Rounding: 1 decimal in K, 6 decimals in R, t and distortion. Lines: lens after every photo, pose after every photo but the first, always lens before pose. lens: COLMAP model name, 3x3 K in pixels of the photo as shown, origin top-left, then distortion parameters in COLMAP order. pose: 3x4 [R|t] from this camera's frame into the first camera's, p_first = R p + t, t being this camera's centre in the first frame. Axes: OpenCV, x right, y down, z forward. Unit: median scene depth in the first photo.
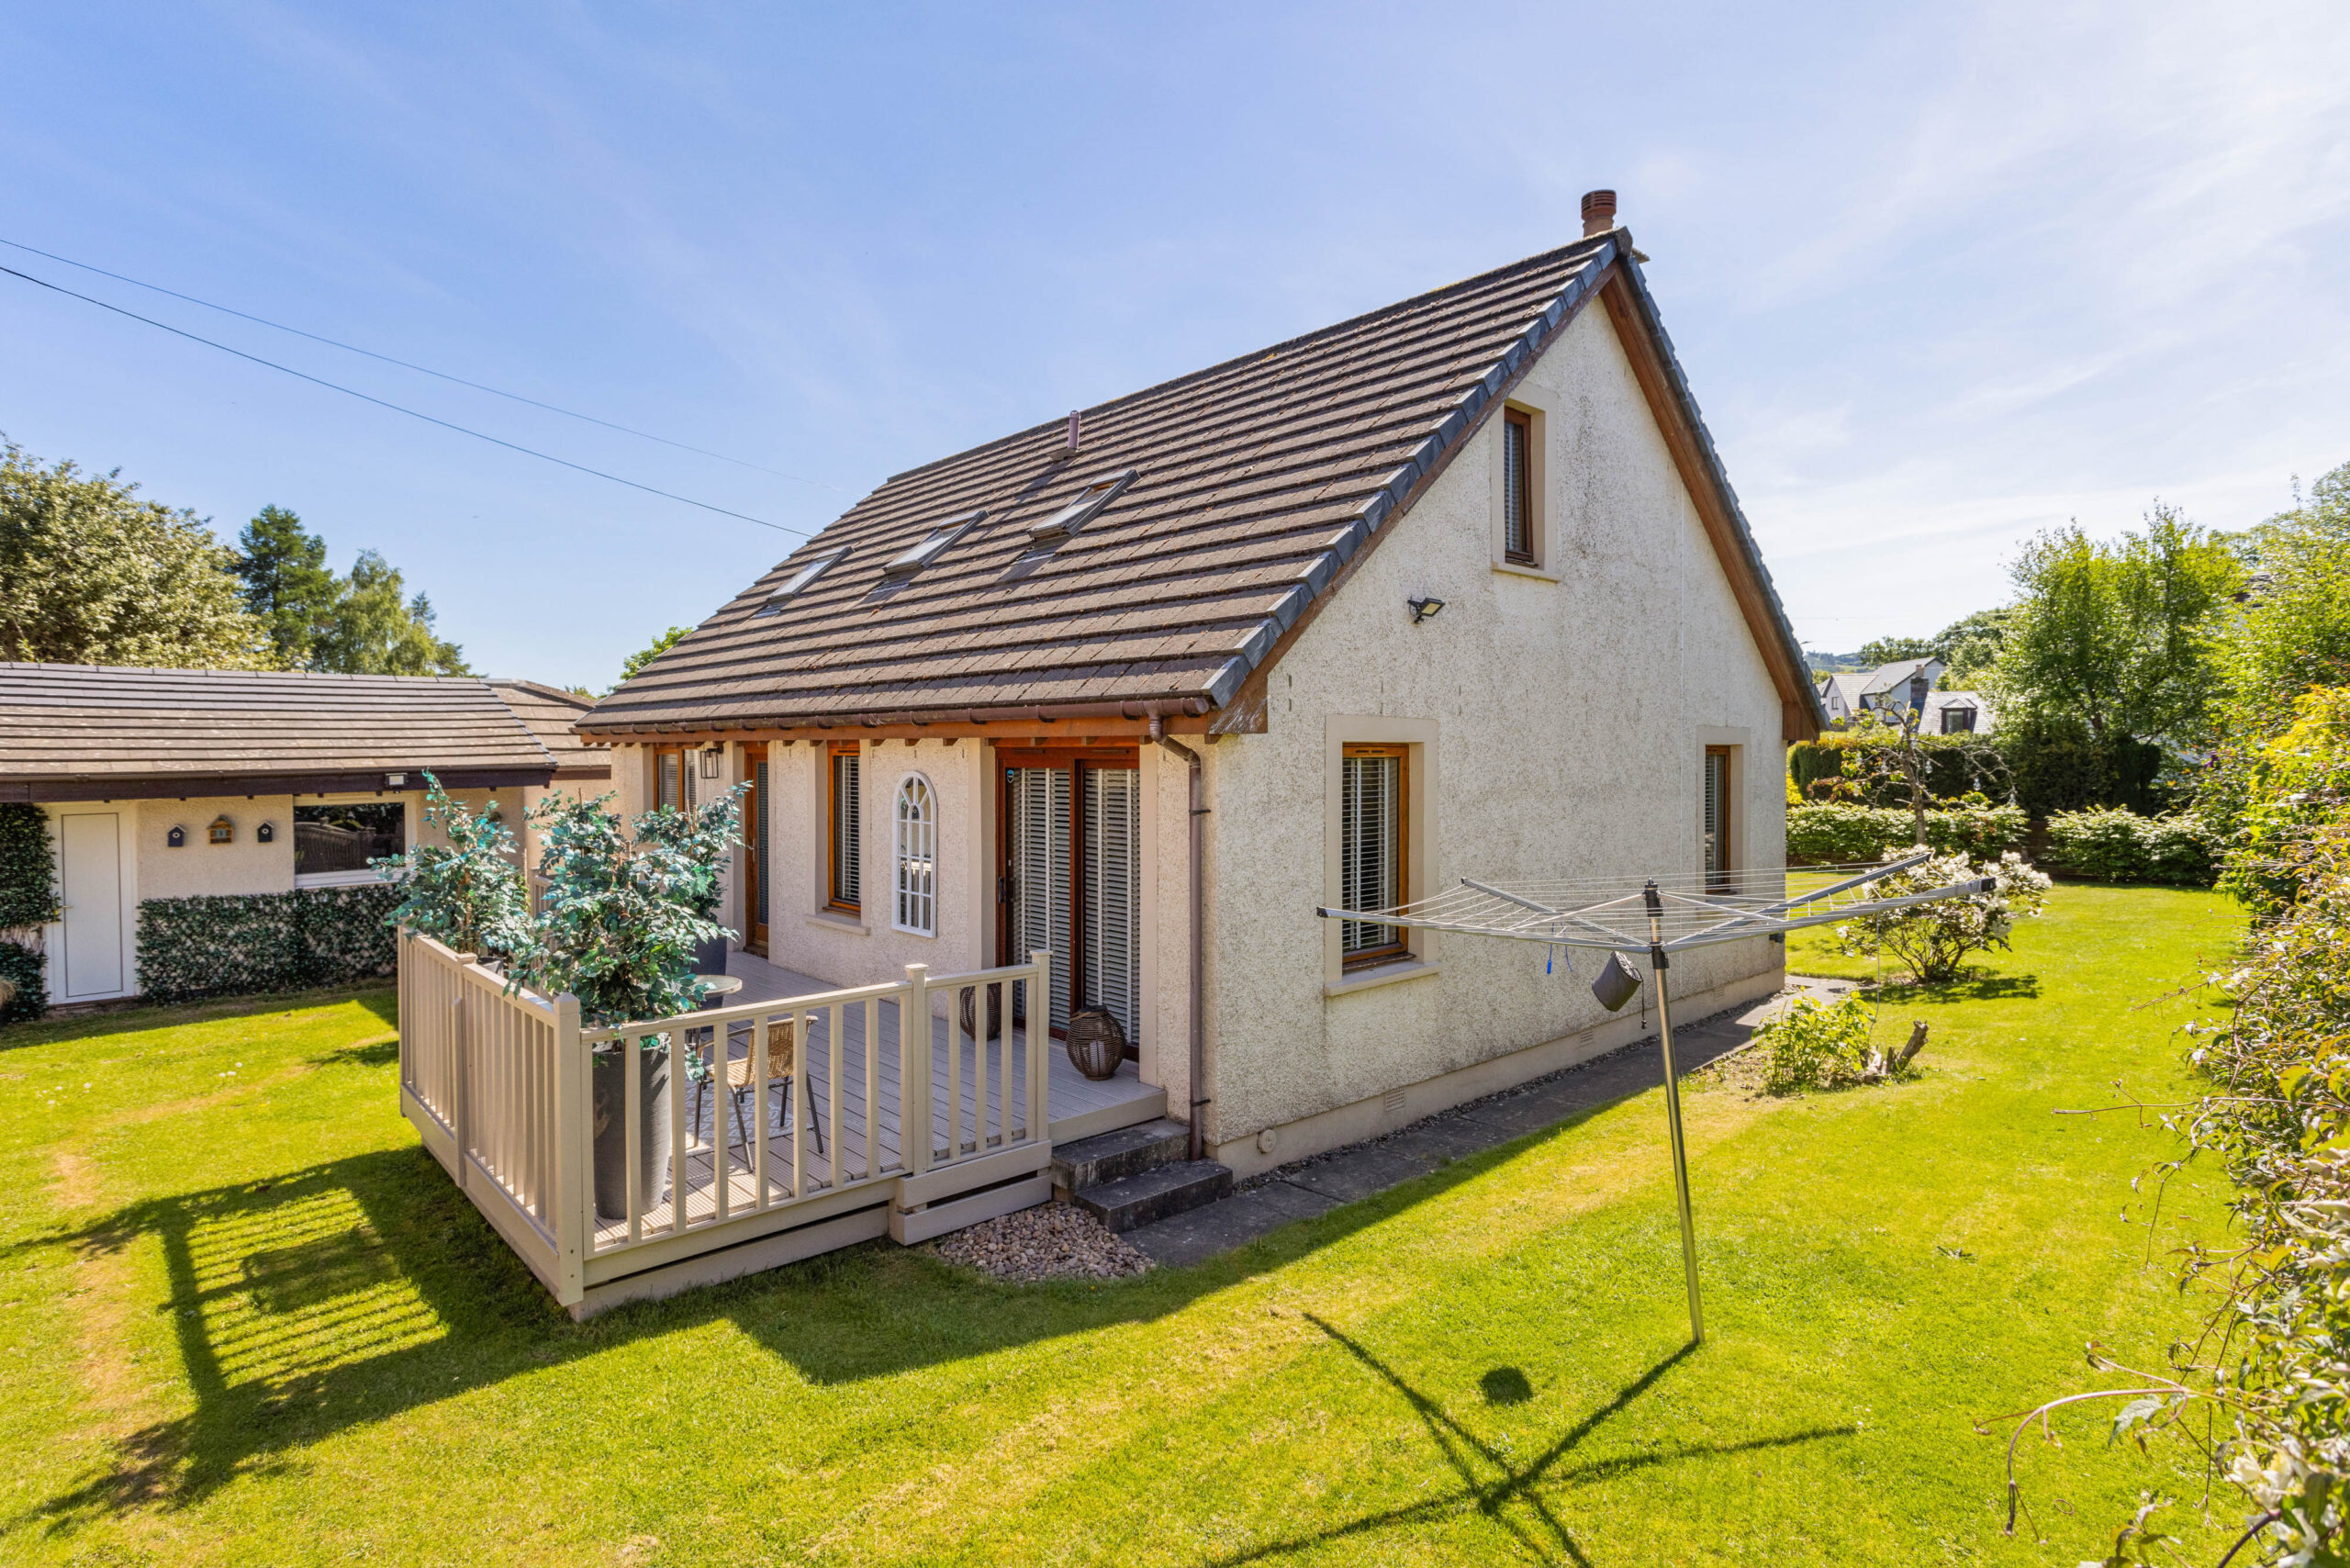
lens RADIAL K [[1151.7, 0, 1175.0], [0, 1151.7, 784.0], [0, 0, 1]] dist [-0.019655, 0.000637]
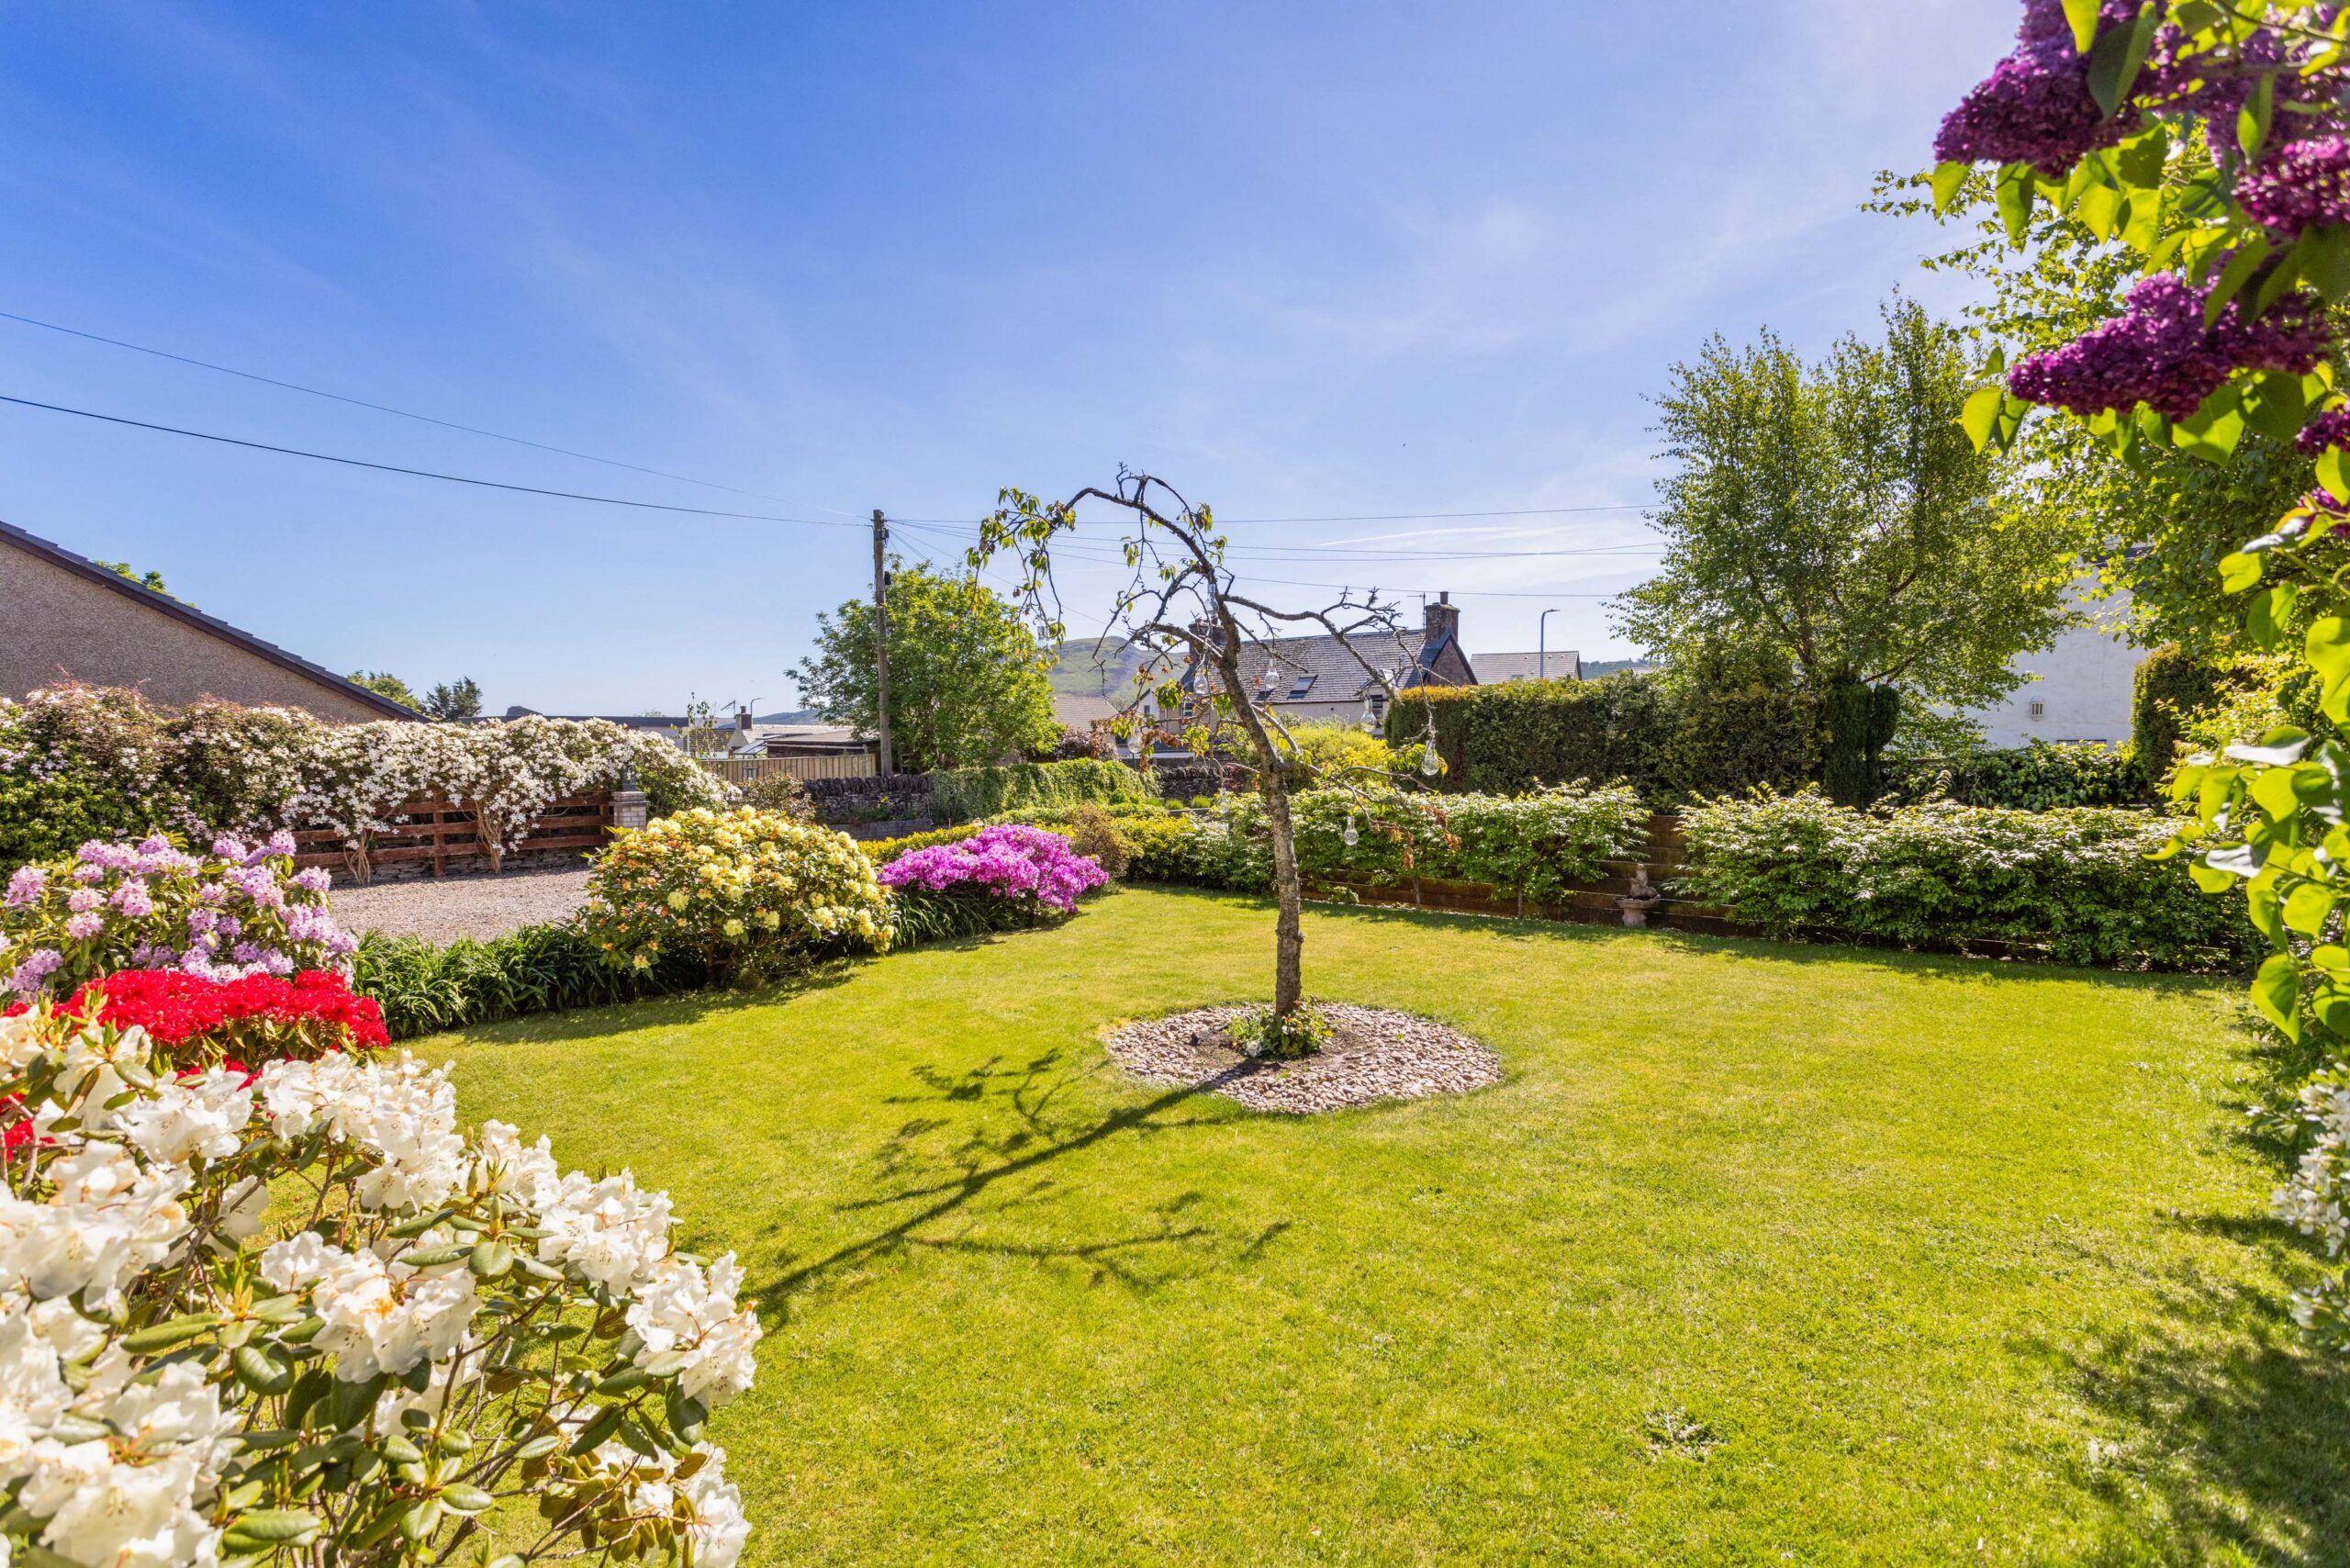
lens RADIAL K [[1151.7, 0, 1175.0], [0, 1151.7, 784.0], [0, 0, 1]] dist [-0.019655, 0.000637]
pose [[0.992225, 0.006081, 0.124308, 0.481461], [-0.006531, 0.999974, 0.003214, 0.018428], [-0.124285, -0.004001, 0.992238, 0.522691]]
